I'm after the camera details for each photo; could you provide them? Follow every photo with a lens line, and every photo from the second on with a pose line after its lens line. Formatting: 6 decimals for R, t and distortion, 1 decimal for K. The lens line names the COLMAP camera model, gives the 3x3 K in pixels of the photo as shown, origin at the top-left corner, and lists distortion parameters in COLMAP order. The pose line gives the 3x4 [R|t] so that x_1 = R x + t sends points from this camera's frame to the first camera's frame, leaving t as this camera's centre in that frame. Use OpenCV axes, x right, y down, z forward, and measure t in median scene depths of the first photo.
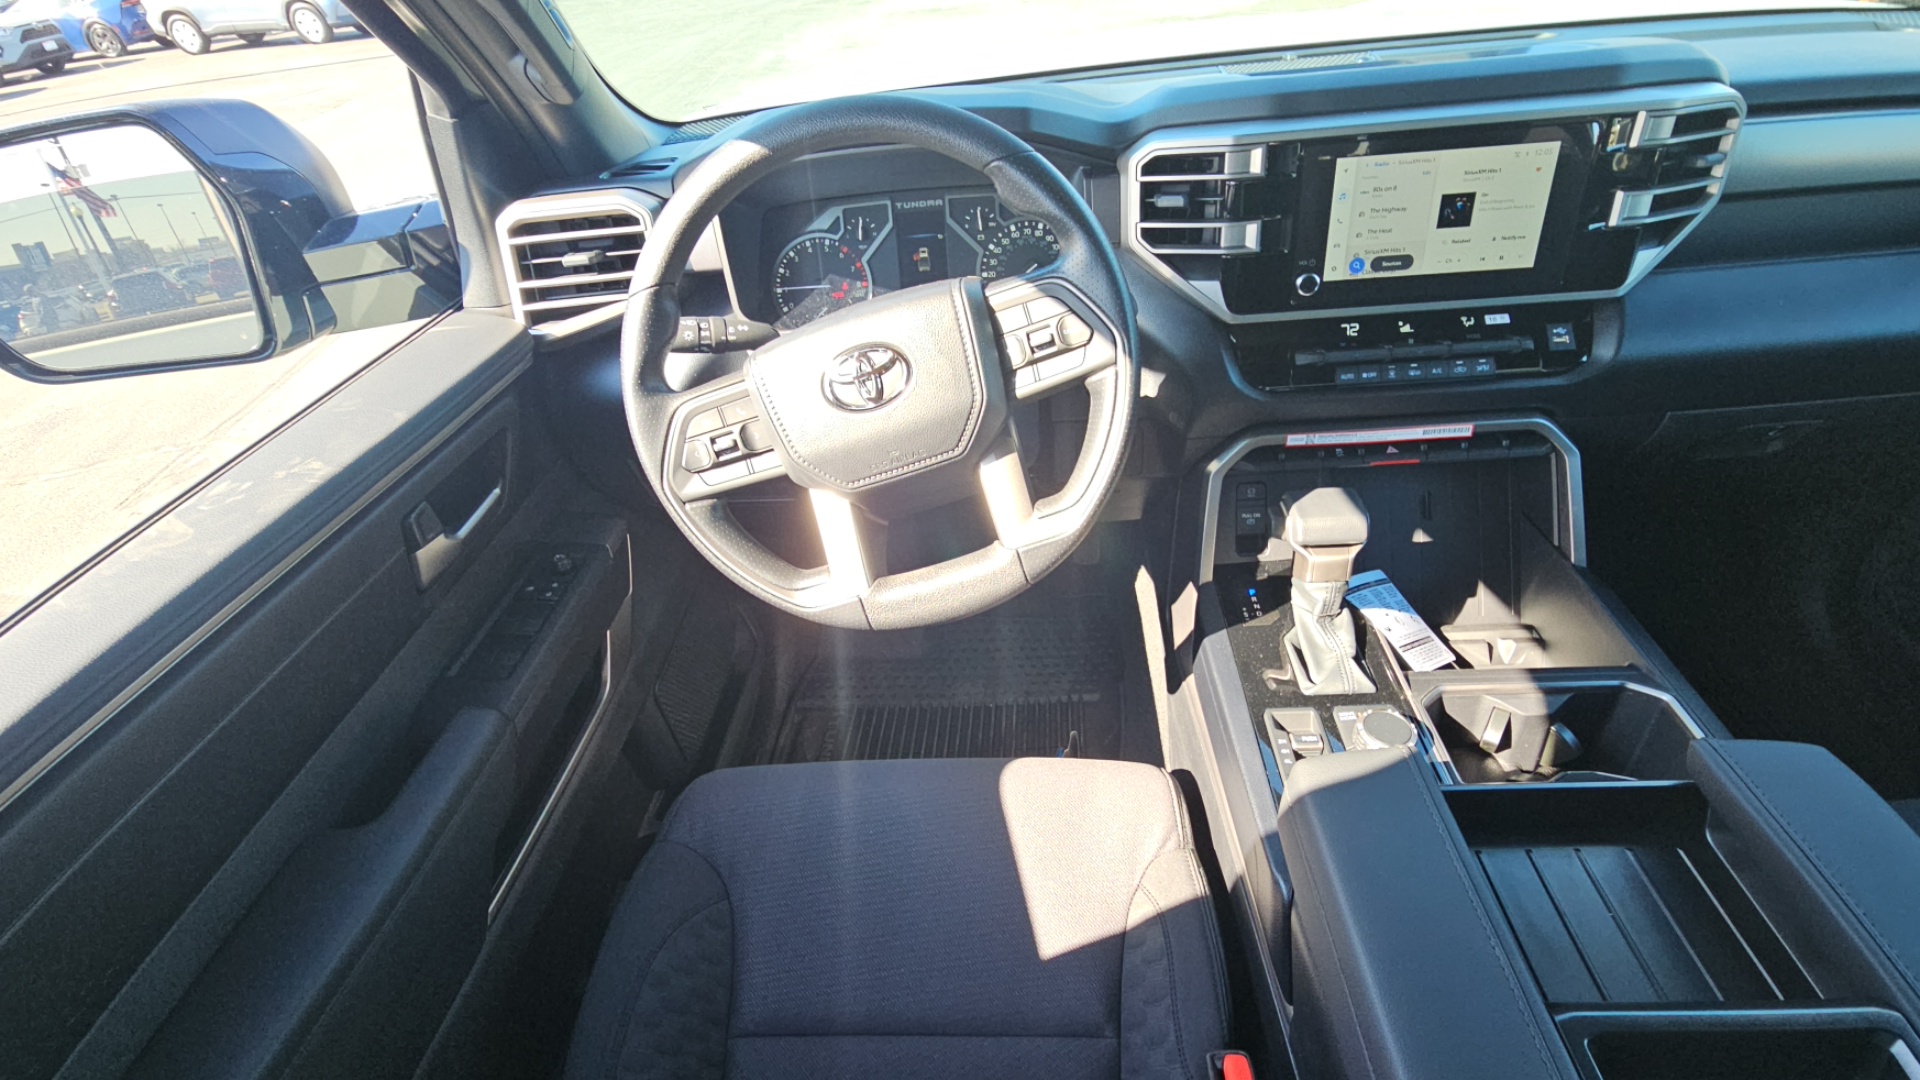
lens RADIAL K [[858.3, 0, 980.0], [0, 858.3, 545.1], [0, 0, 1]] dist [0.007985, -0.006037]
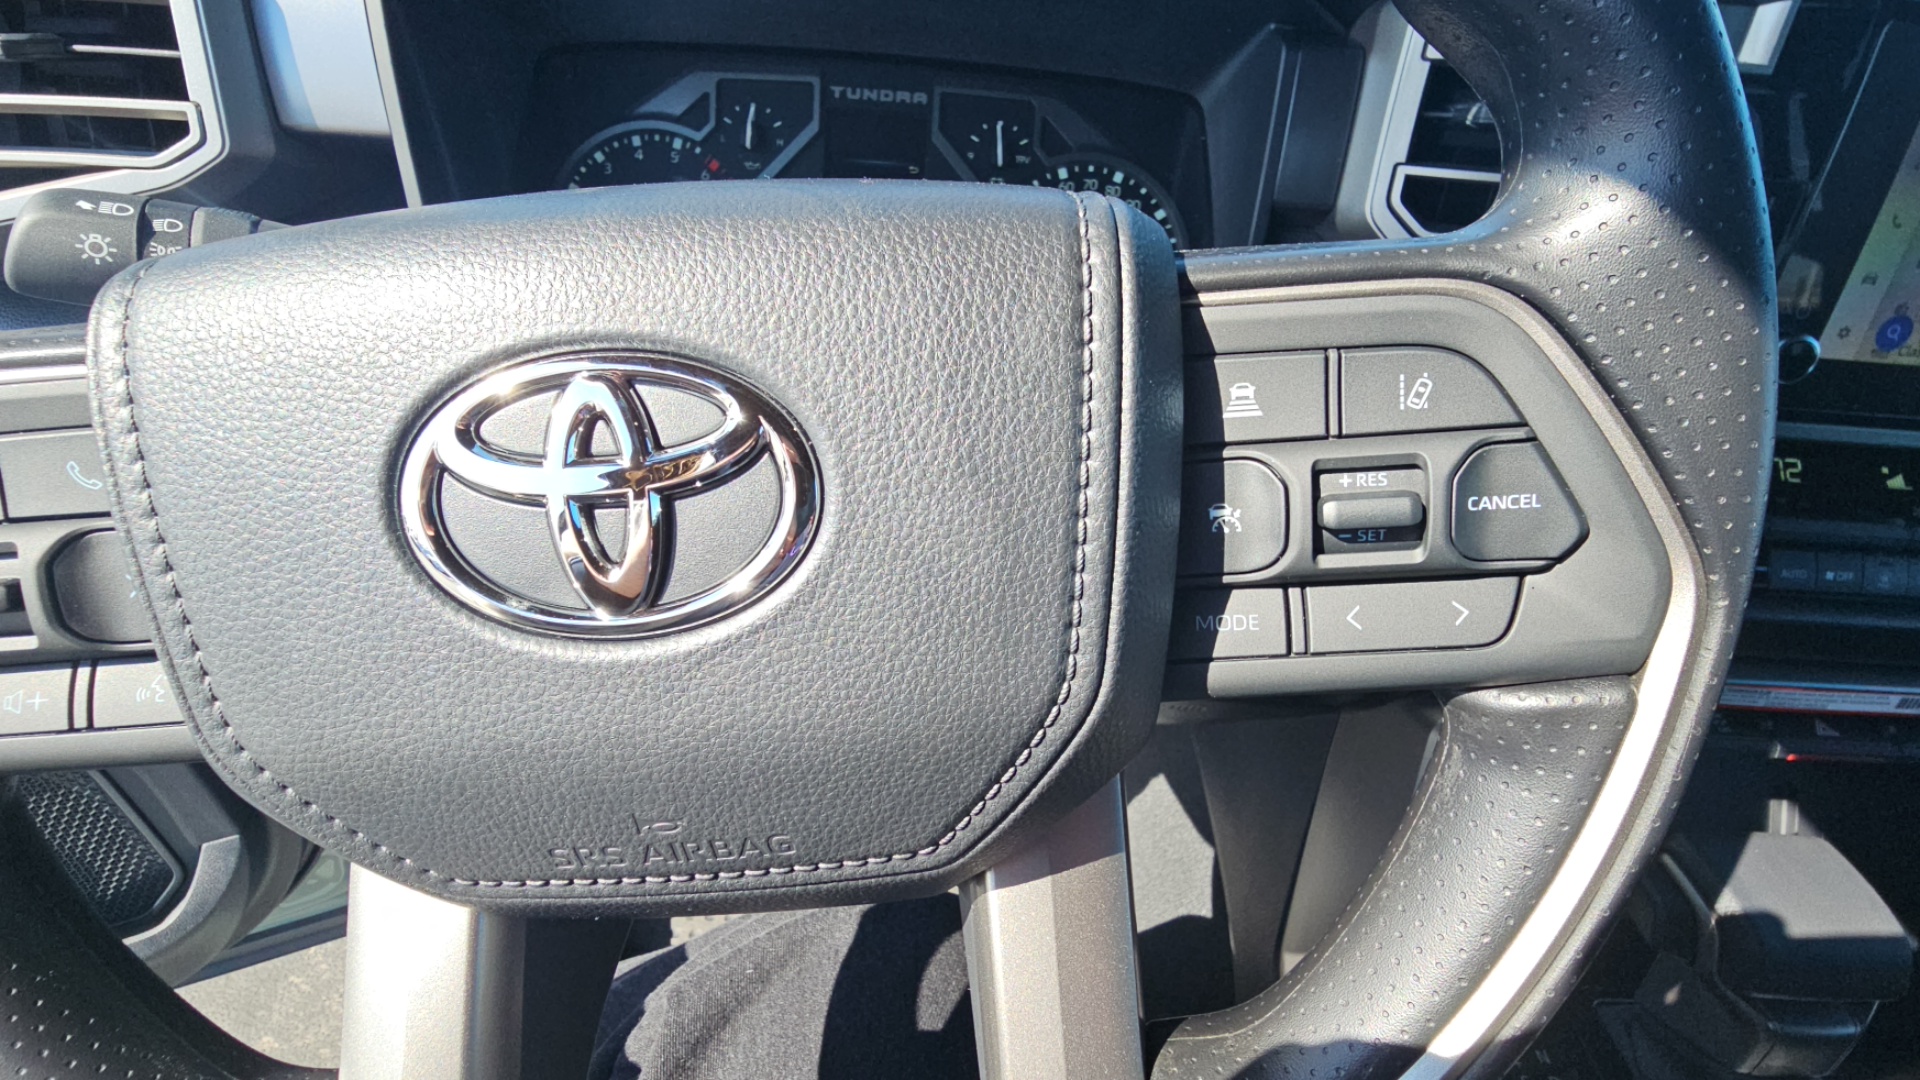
lens RADIAL K [[858.3, 0, 979.6], [0, 858.3, 547.1], [0, 0, 1]] dist [0.007985, -0.006037]
pose [[0.987543, 0.110765, 0.111757, -0.046632], [-0.104802, 0.992806, -0.057907, -0.138041], [-0.117367, 0.045473, 0.992047, 0.597516]]
